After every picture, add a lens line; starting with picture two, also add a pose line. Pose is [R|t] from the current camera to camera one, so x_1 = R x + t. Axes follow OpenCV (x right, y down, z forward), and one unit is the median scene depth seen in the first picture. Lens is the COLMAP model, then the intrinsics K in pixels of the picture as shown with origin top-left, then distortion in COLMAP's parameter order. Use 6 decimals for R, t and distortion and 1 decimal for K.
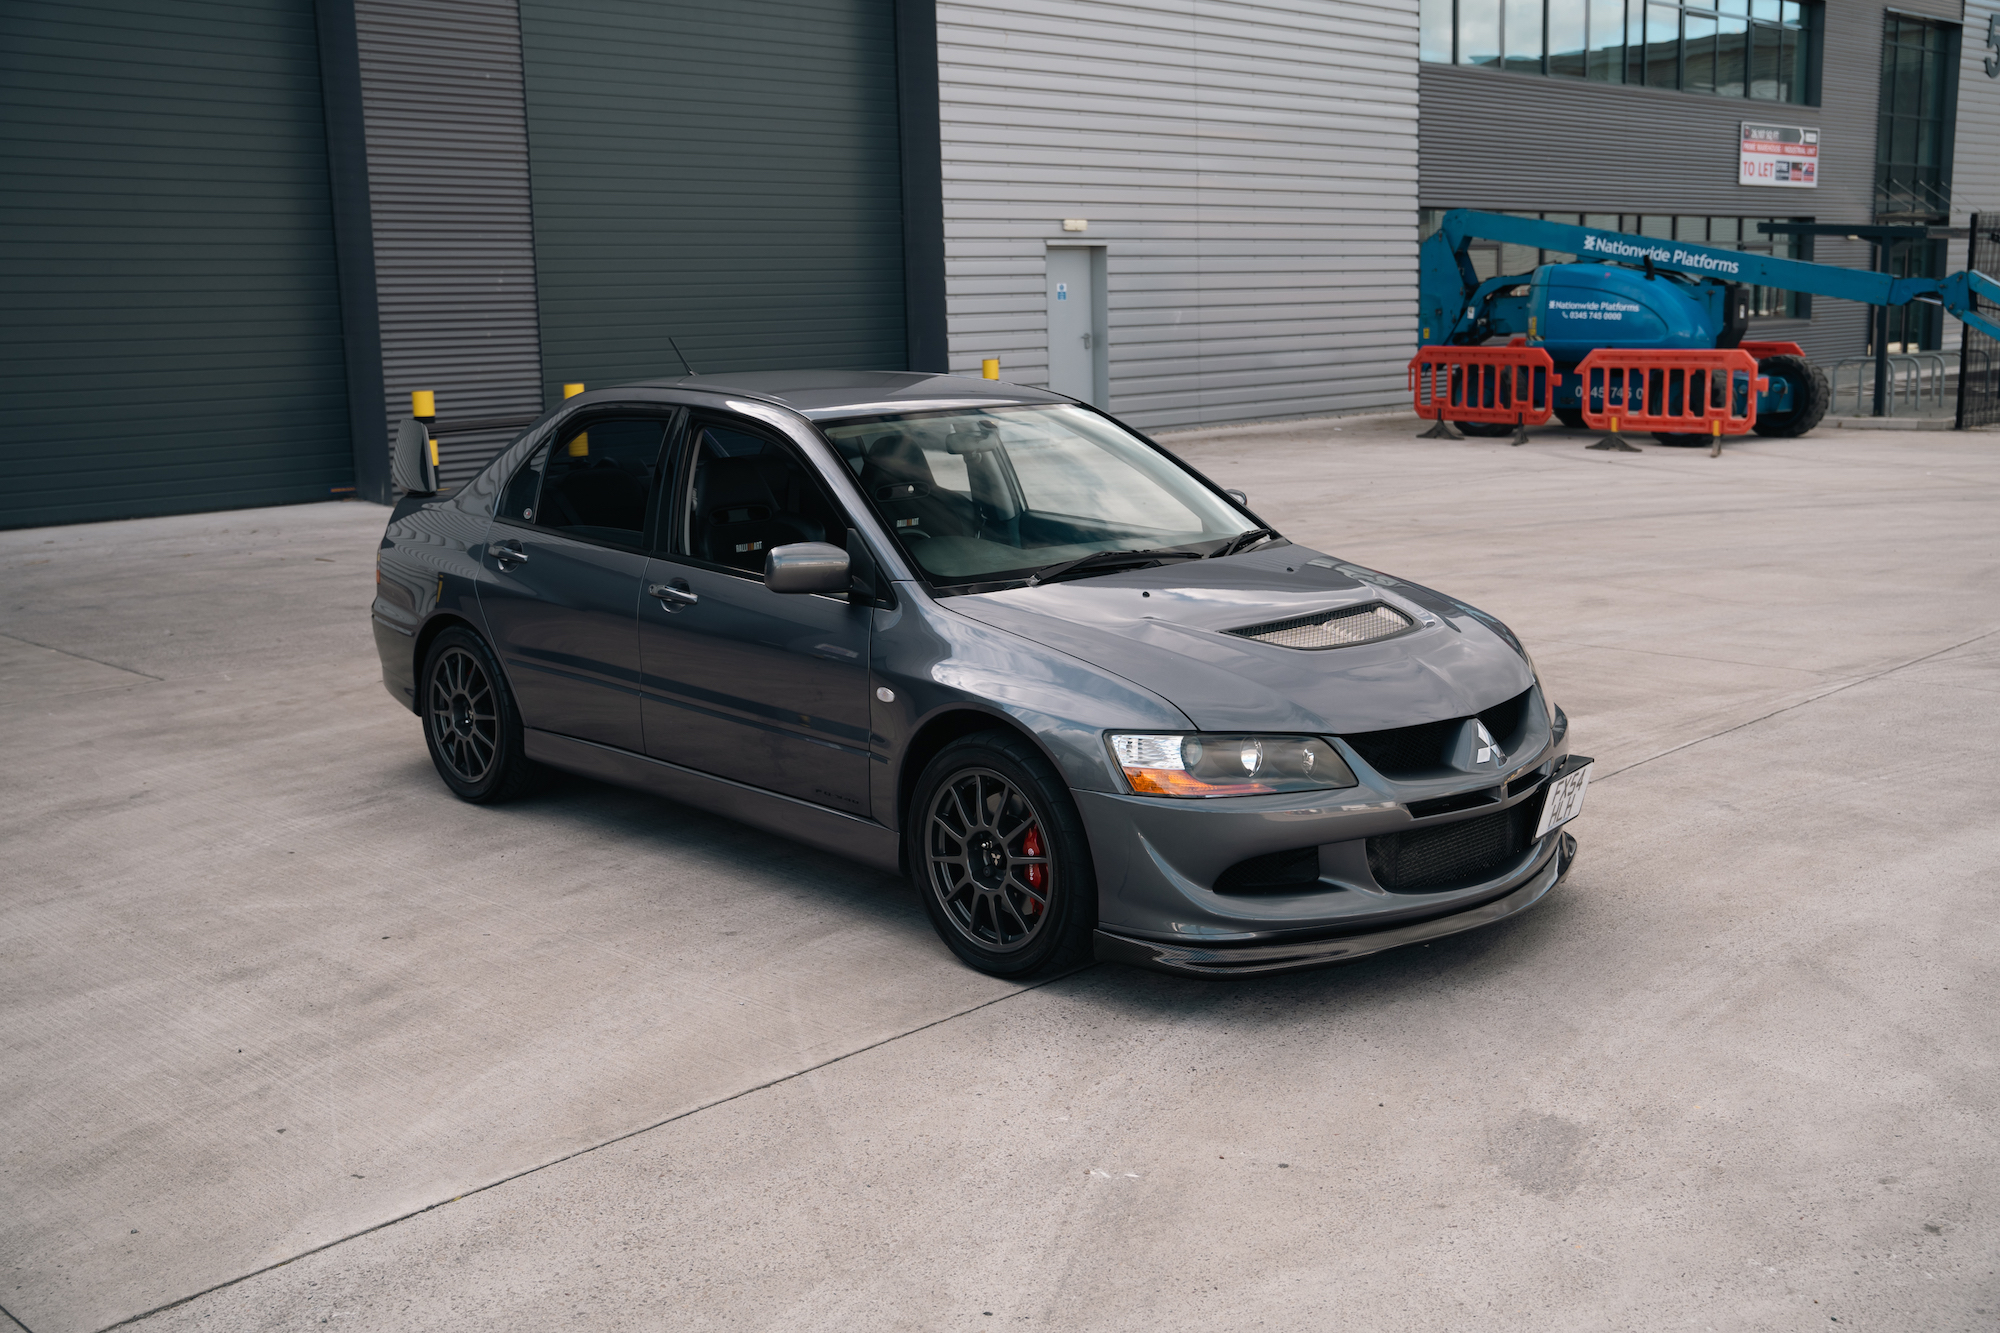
lens RADIAL K [[1998.6, 0, 1007.2], [0, 1998.6, 688.6], [0, 0, 1]] dist [-0.072777, 0.235874]
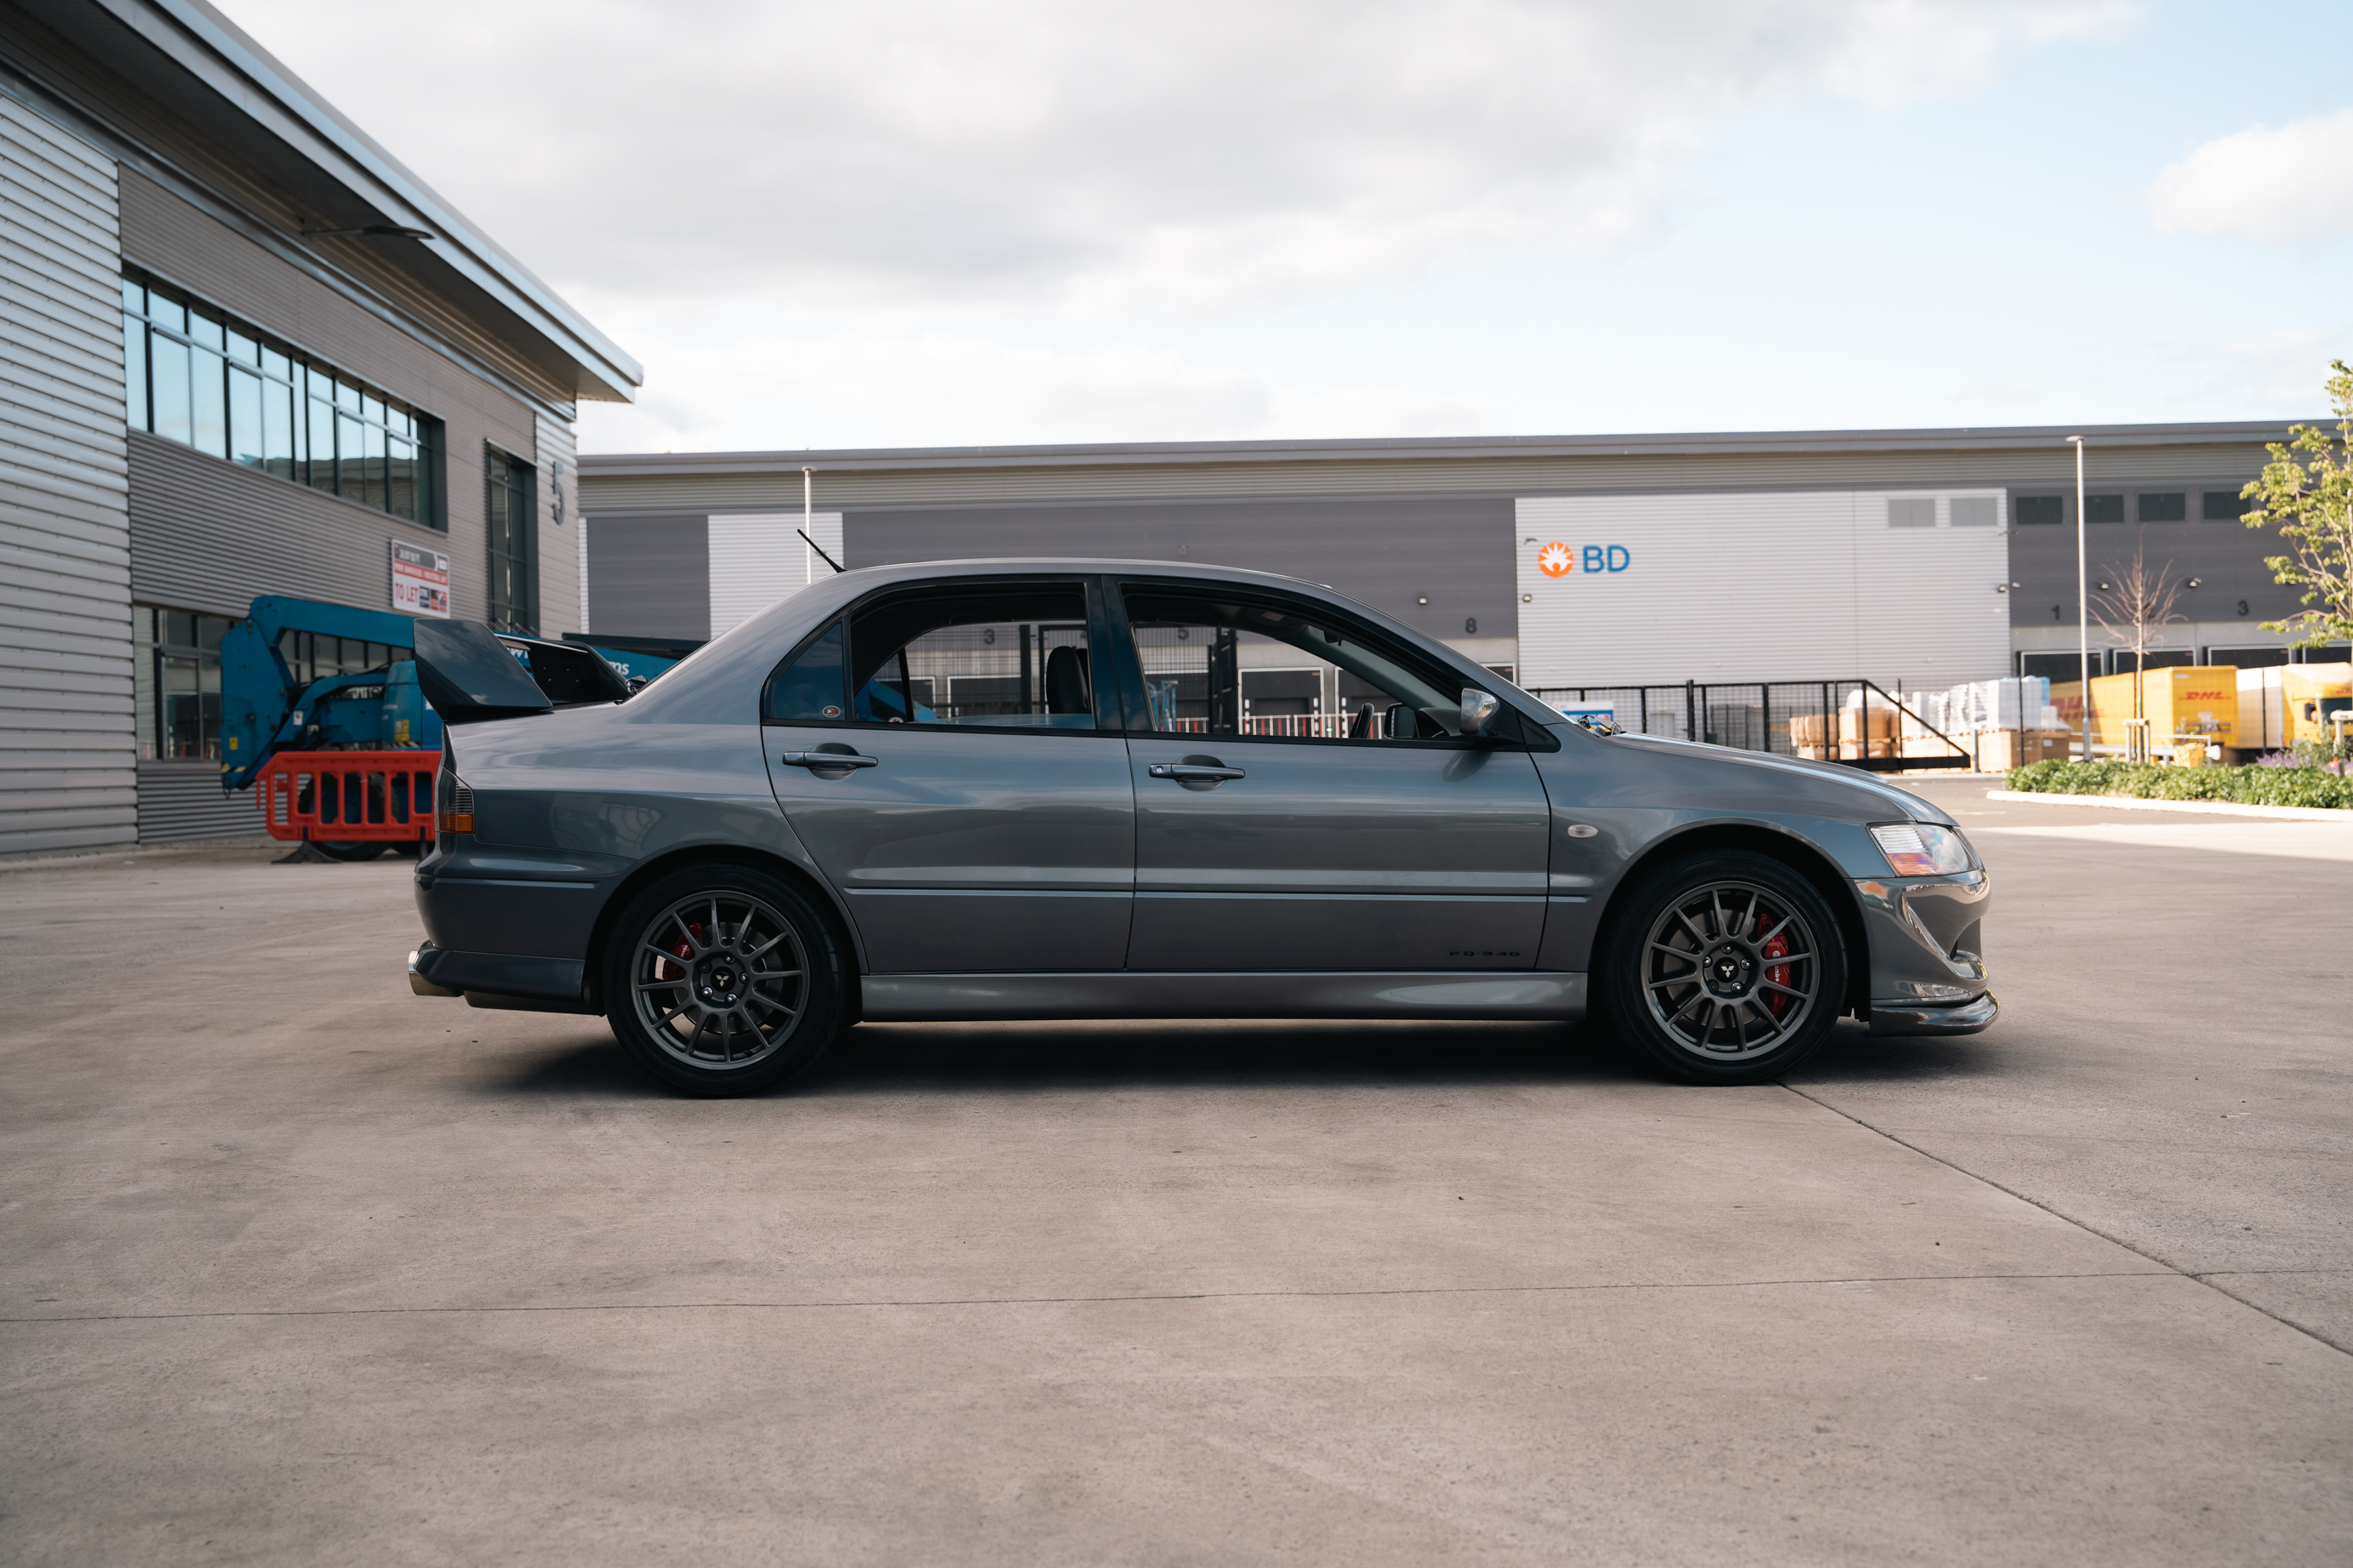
lens RADIAL K [[2404.0, 0, 1176.5], [0, 2404.0, 784.0], [0, 0, 1]] dist [0.008763, 0.016683]
pose [[0.691883, 0.006565, 0.721980, -0.781260], [0.135498, 0.981011, -0.138770, 0.086868], [-0.709181, 0.193840, 0.677855, 0.225448]]
